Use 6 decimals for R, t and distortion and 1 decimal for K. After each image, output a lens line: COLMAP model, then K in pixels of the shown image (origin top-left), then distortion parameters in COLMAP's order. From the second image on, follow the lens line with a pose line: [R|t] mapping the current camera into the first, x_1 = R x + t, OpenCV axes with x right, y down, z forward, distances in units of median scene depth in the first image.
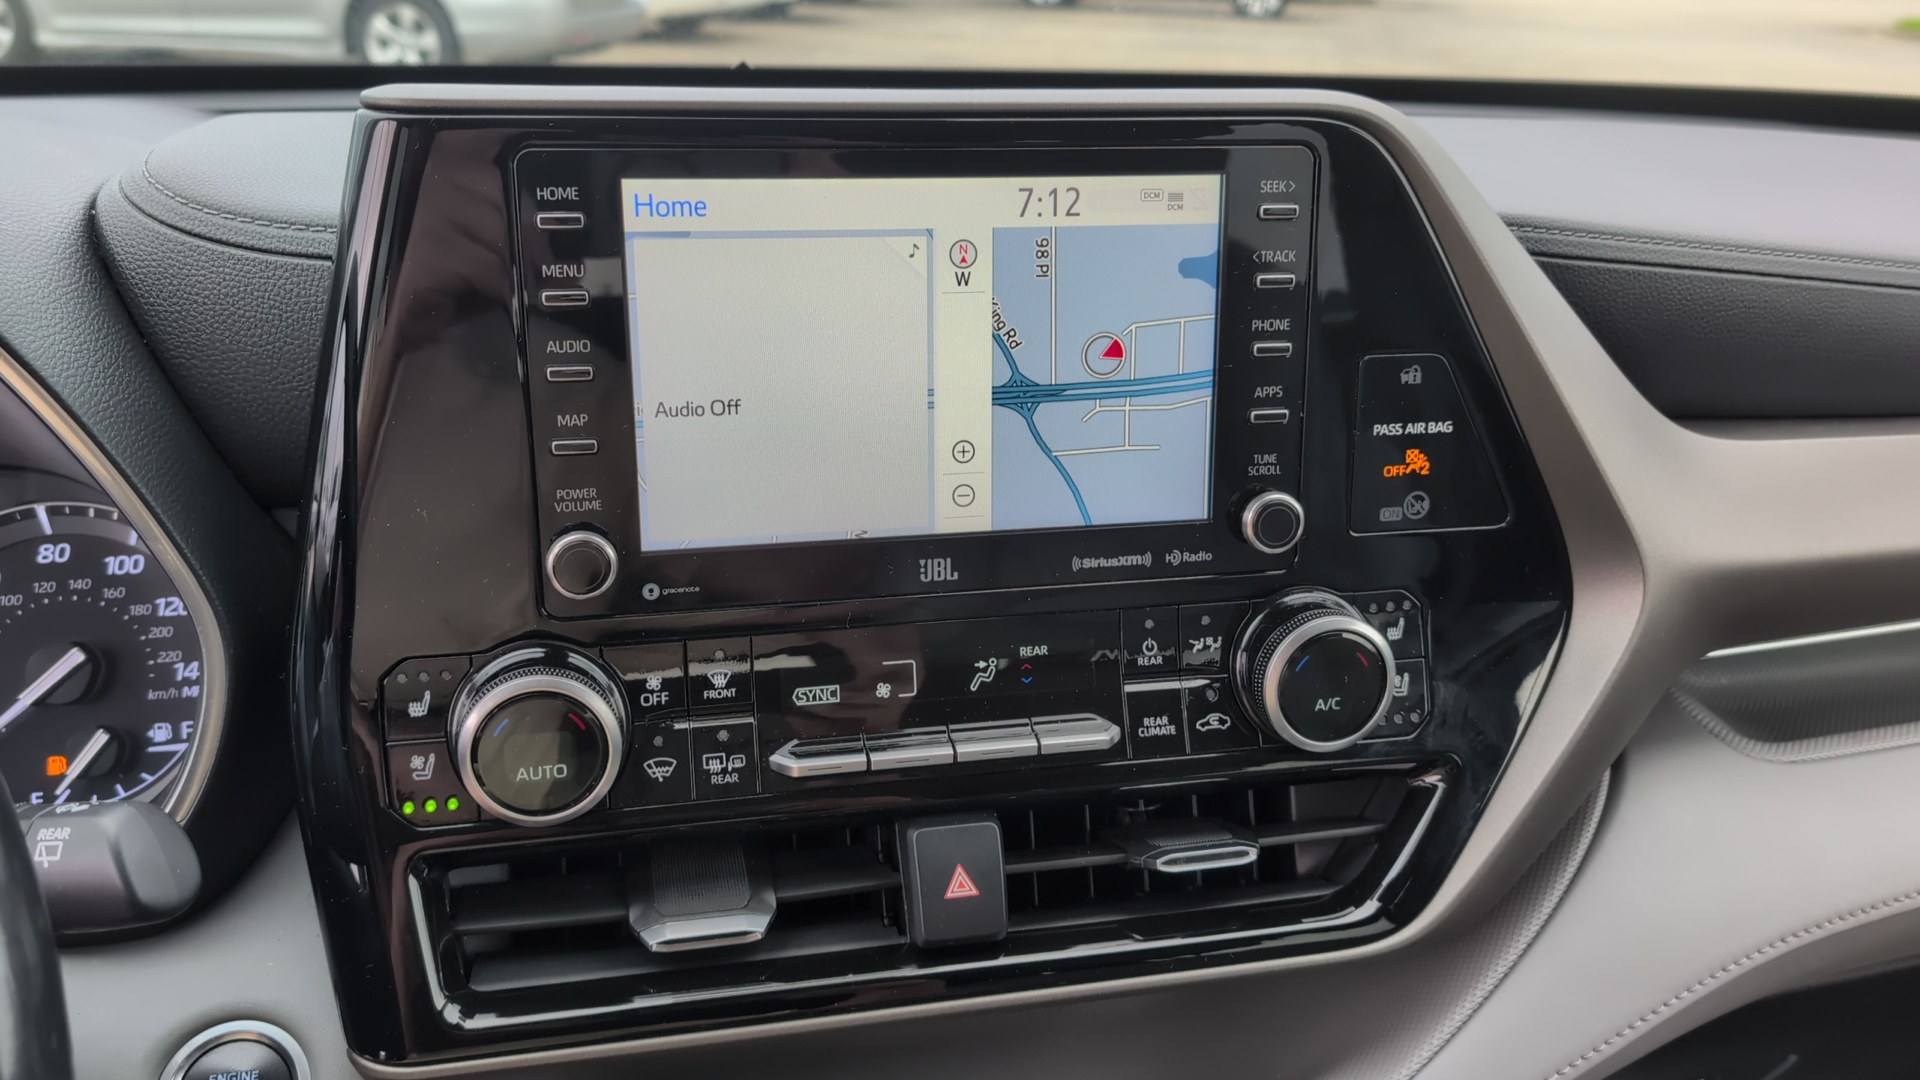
lens RADIAL K [[1585.4, 0, 971.9], [0, 1585.4, 530.3], [0, 0, 1]] dist [0.026060, -0.050755]
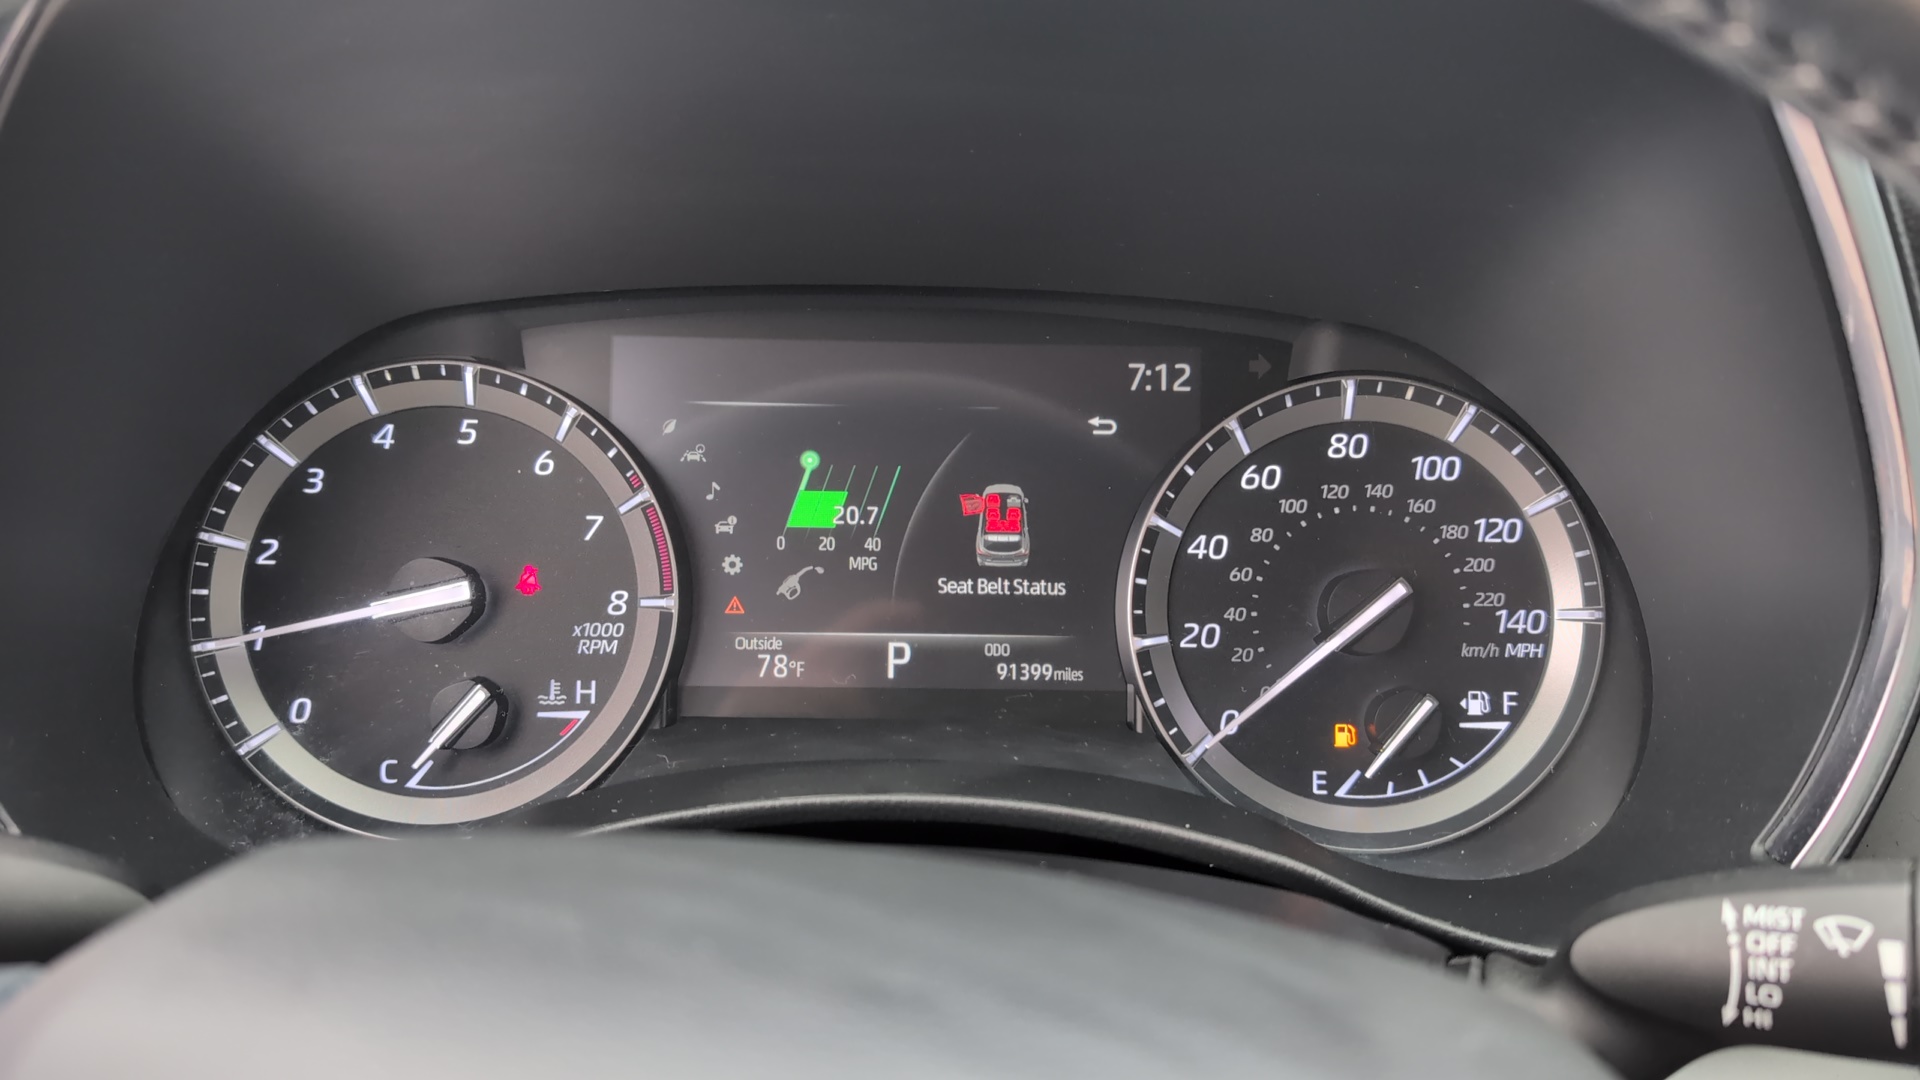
lens RADIAL K [[1585.4, 0, 960.0], [0, 1585.4, 532.6], [0, 0, 1]] dist [0.026060, -0.050755]
pose [[0.977451, 0.075409, -0.197238, -0.659895], [-0.068644, 0.996802, 0.040924, 0.039762], [0.199693, -0.026462, 0.979501, 0.270544]]
